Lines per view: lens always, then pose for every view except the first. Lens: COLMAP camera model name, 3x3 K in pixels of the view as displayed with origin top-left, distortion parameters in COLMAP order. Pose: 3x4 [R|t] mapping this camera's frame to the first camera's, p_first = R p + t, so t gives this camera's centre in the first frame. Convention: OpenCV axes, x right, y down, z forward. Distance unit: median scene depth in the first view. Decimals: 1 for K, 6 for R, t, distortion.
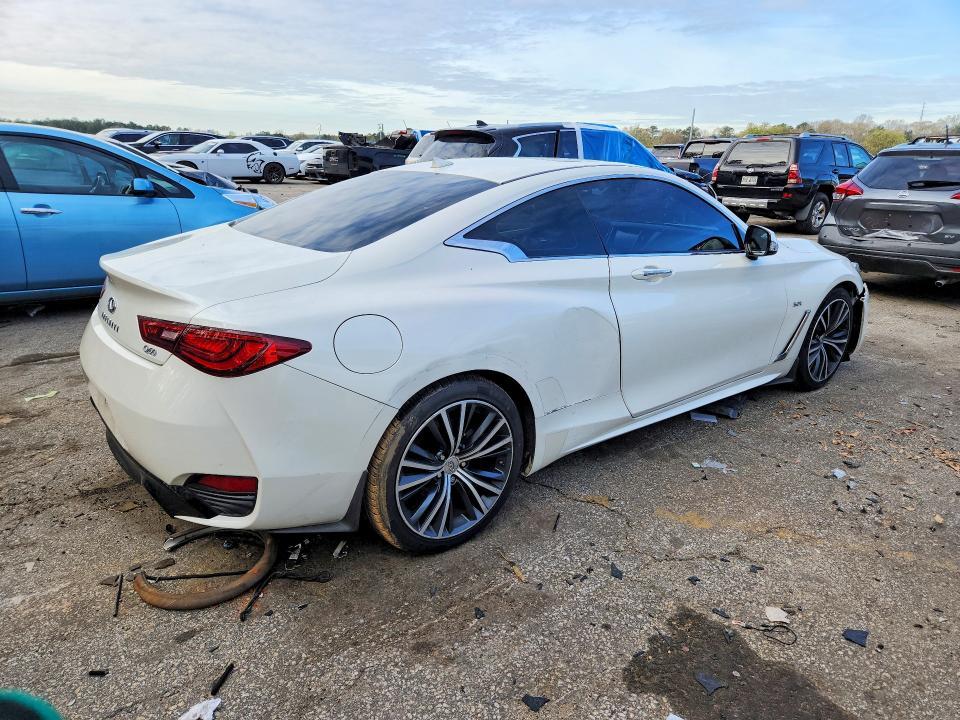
lens RADIAL K [[758.6, 0, 480.0], [0, 758.6, 360.0], [0, 0, 1]] dist [-0.003951, -0.000963]
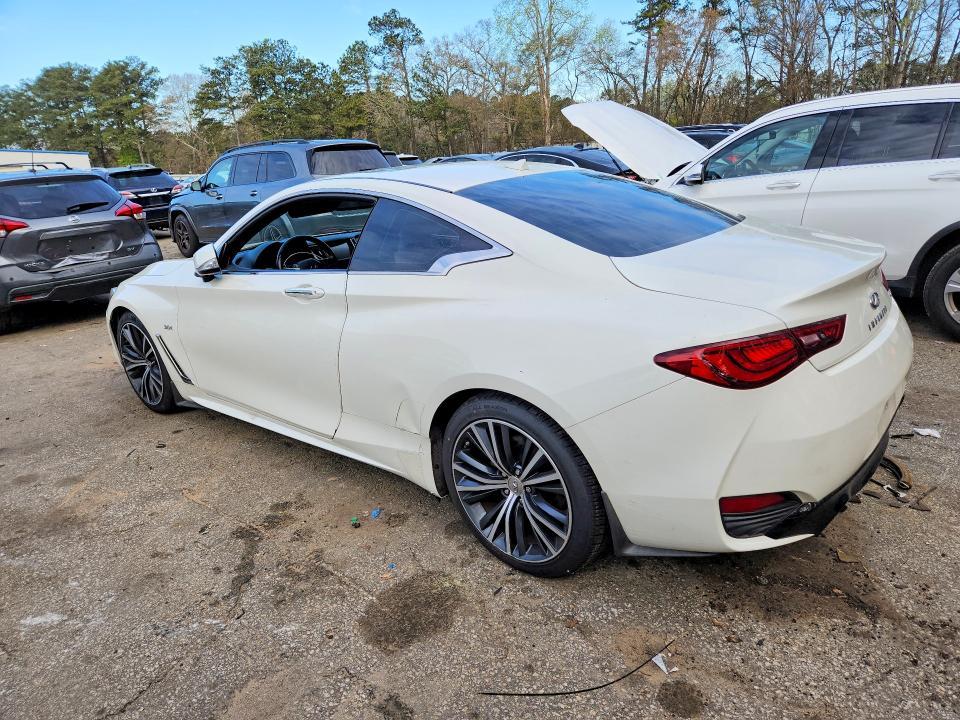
lens RADIAL K [[758.6, 0, 480.0], [0, 758.6, 360.0], [0, 0, 1]] dist [-0.003951, -0.000963]
pose [[-0.331065, -0.240657, 0.912403, -0.841352], [0.308638, 0.886128, 0.345716, -0.338786], [-0.891705, 0.396057, -0.219090, 1.176904]]
